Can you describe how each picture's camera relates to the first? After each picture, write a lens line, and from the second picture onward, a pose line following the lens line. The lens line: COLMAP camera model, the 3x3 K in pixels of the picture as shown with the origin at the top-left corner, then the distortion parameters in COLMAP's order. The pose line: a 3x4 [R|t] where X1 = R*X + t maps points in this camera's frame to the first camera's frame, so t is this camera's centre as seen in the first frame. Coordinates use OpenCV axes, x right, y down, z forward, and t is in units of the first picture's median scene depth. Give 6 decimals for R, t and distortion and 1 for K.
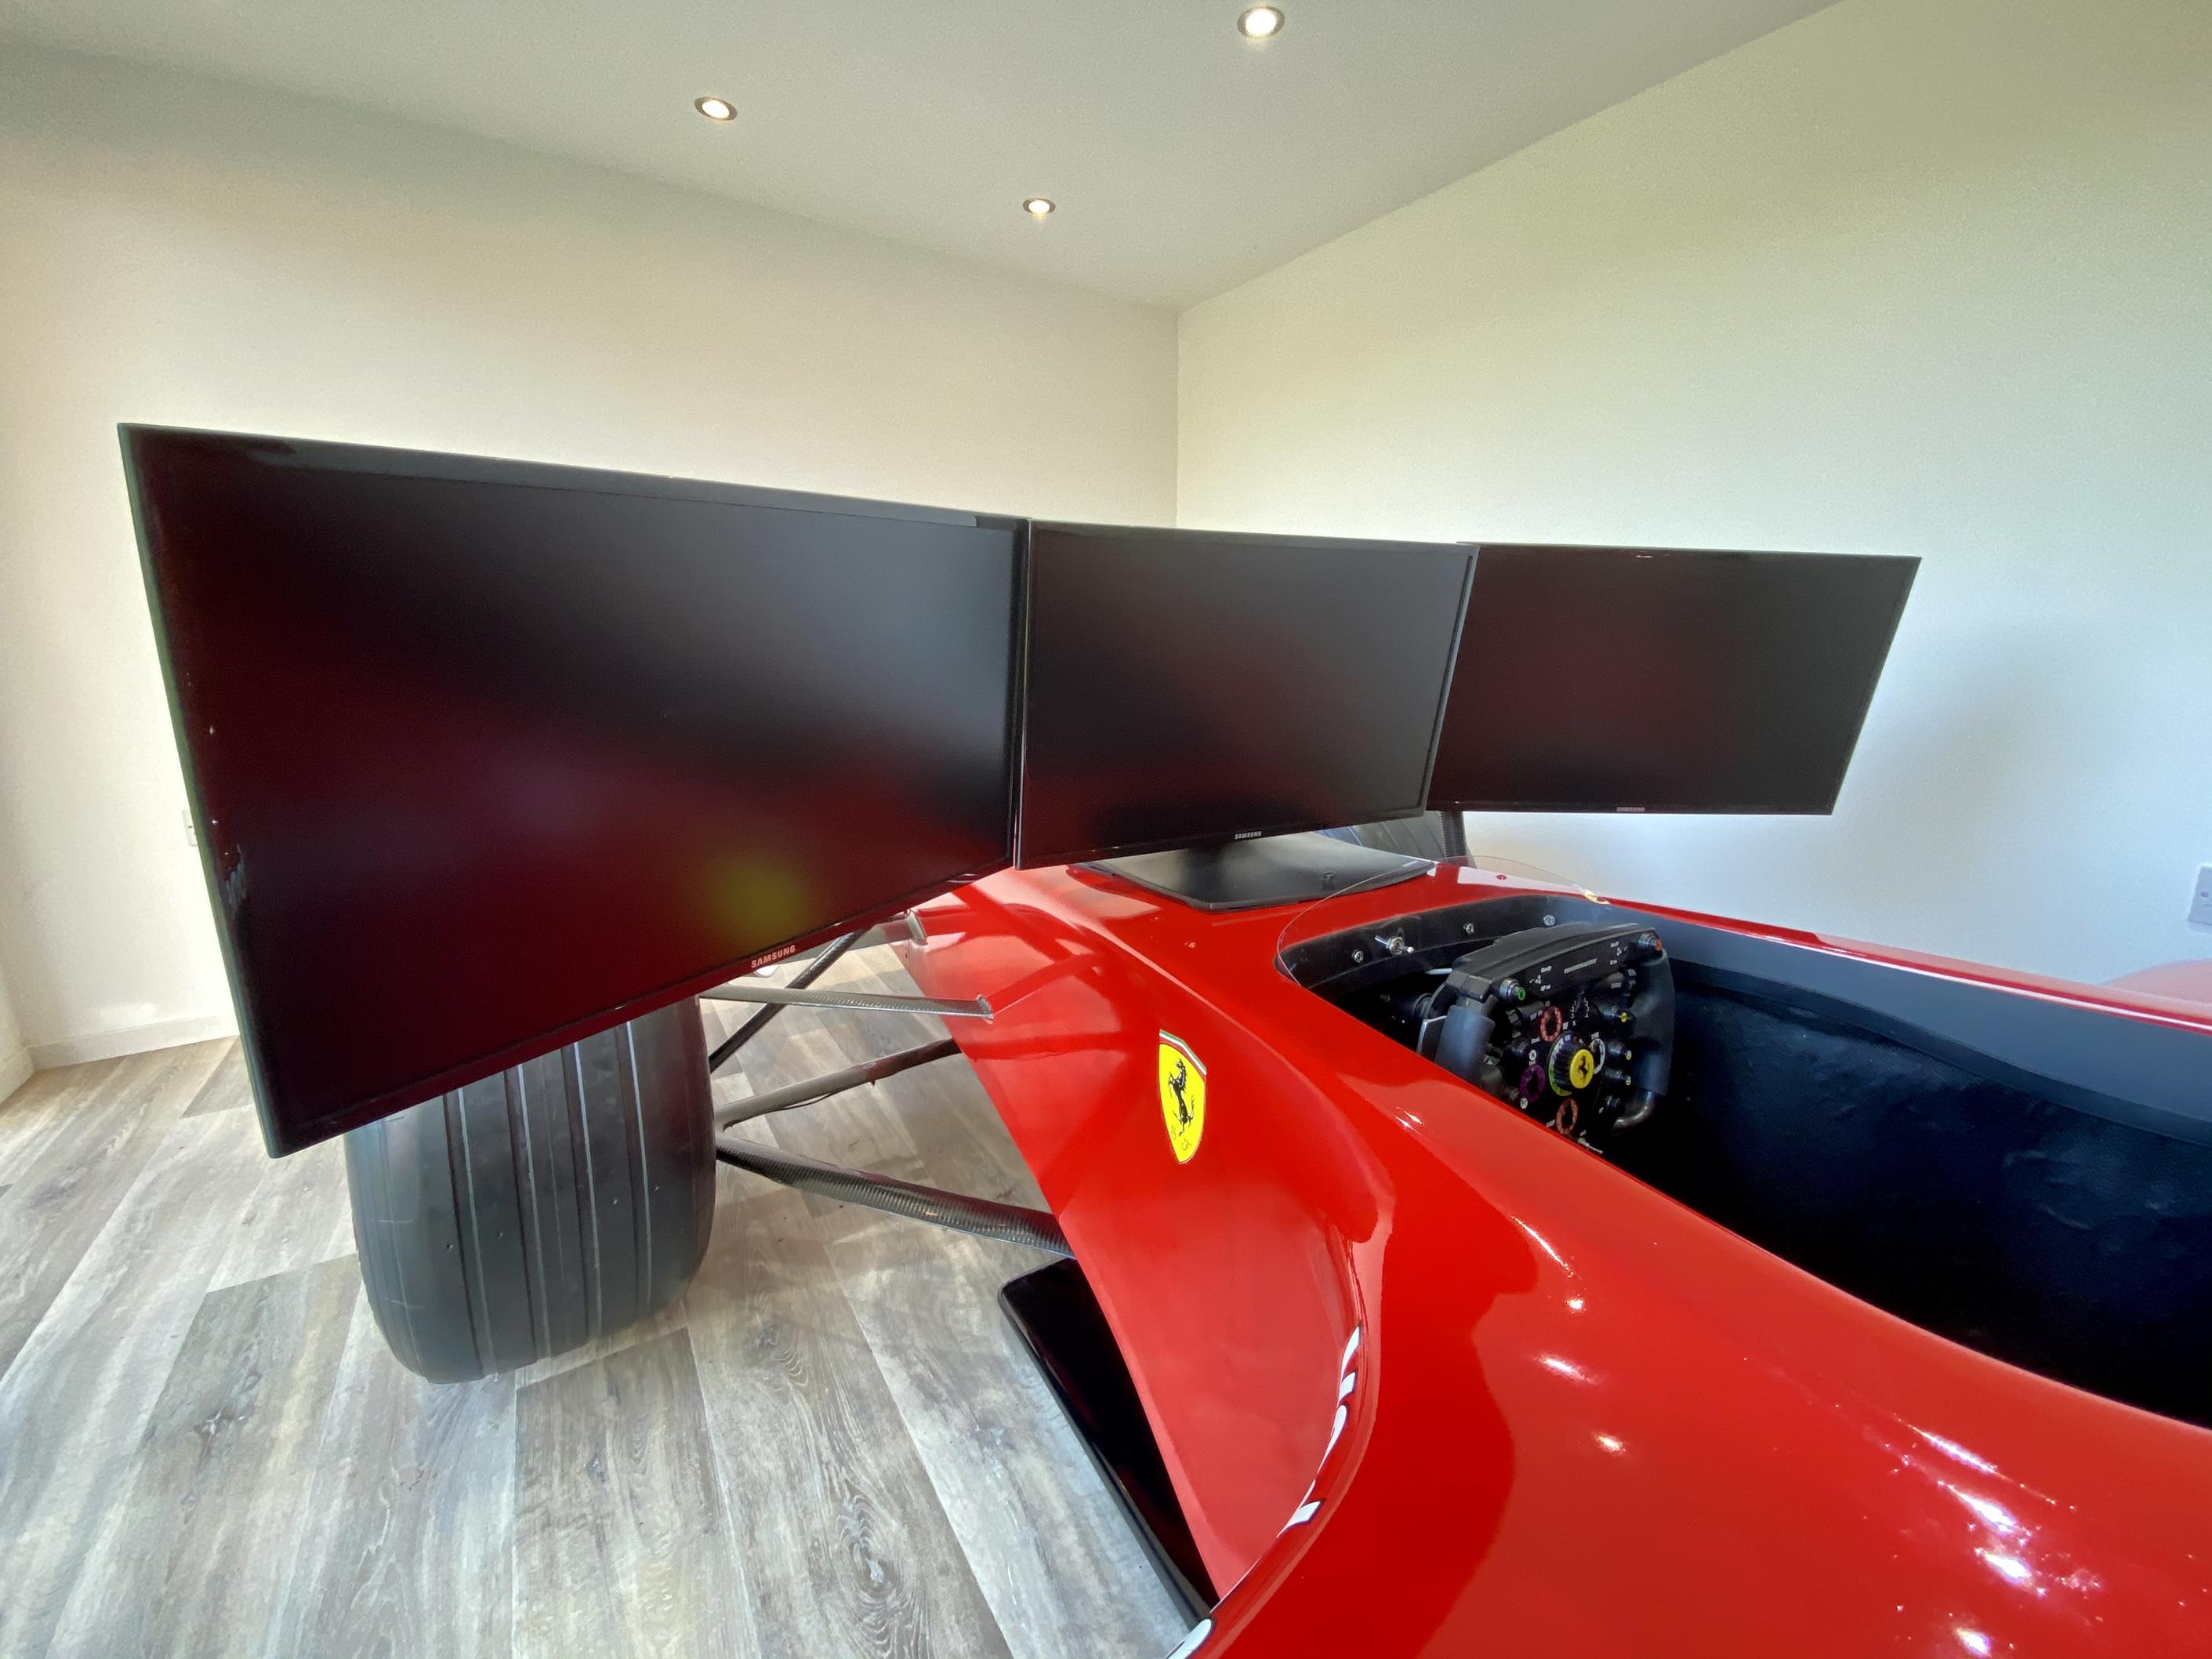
lens RADIAL K [[909.5, 0, 1104.8], [0, 909.5, 804.2], [0, 0, 1]] dist [-0.006875, -0.006766]
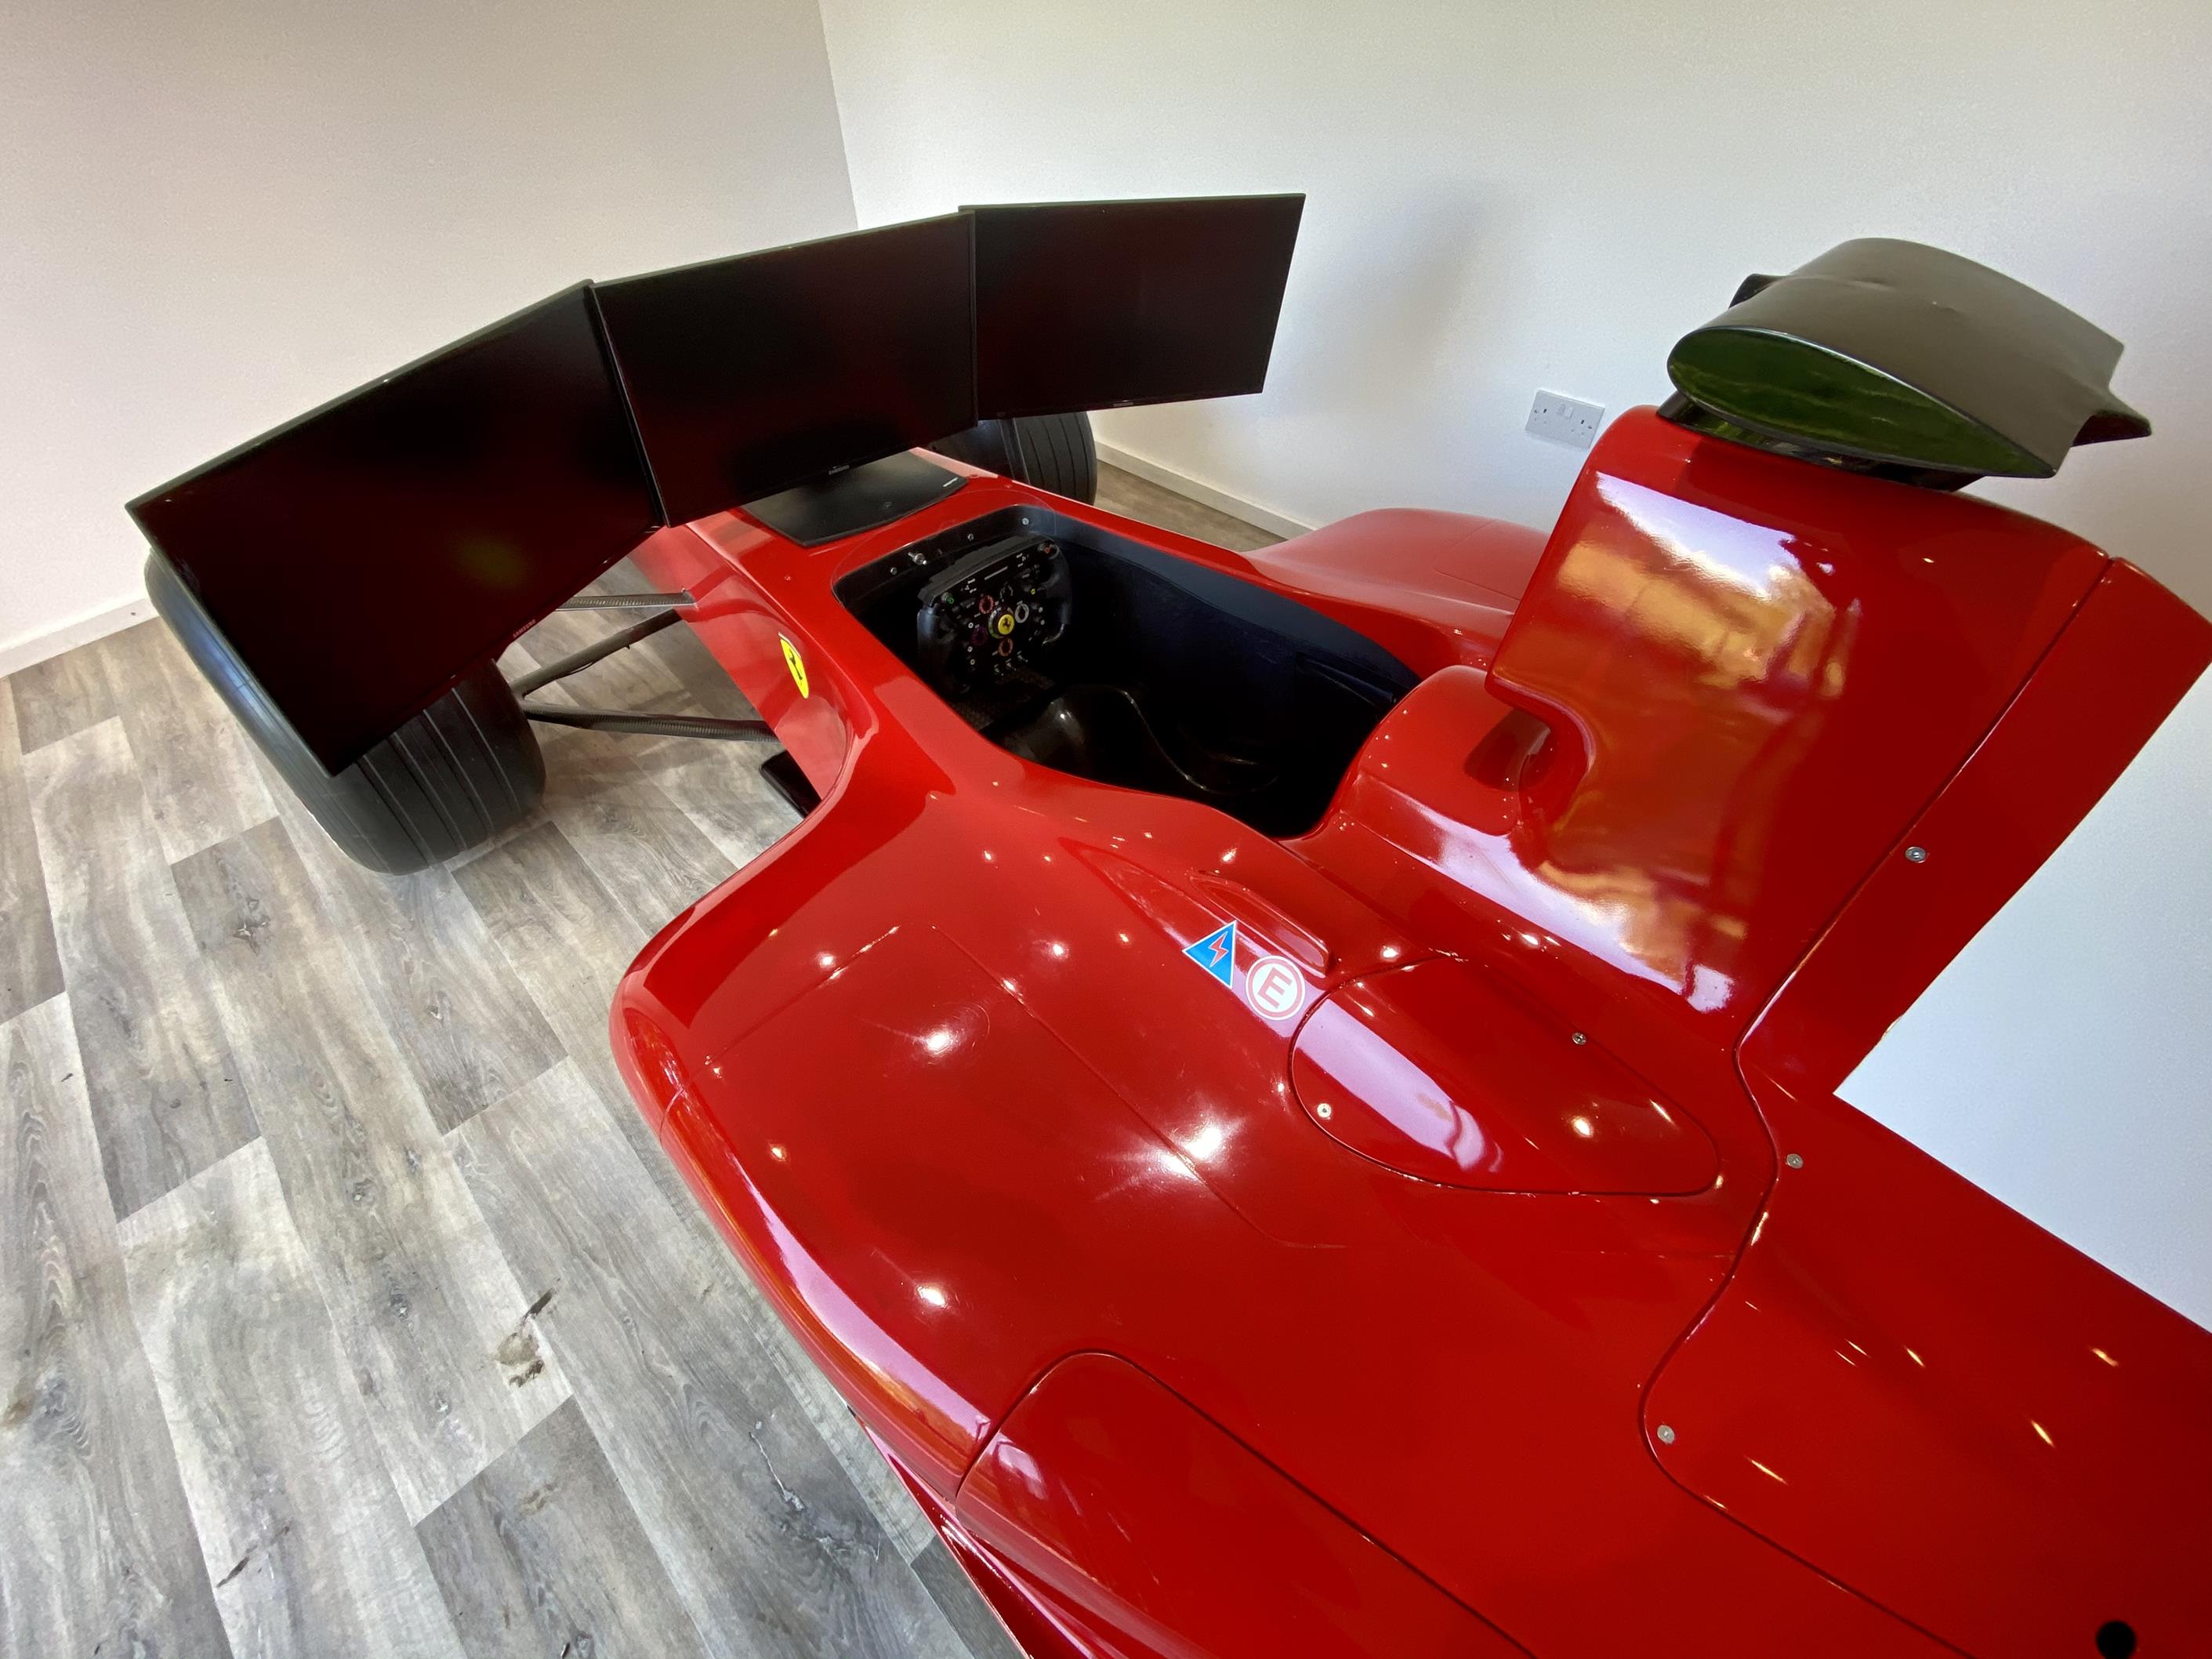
lens RADIAL K [[909.5, 0, 1133.6], [0, 909.5, 809.3], [0, 0, 1]] dist [-0.006875, -0.006766]
pose [[0.966696, -0.169549, 0.191706, 0.232757], [0.035669, 0.831015, 0.555105, -0.296121], [-0.253429, -0.529780, 0.809387, -0.560617]]
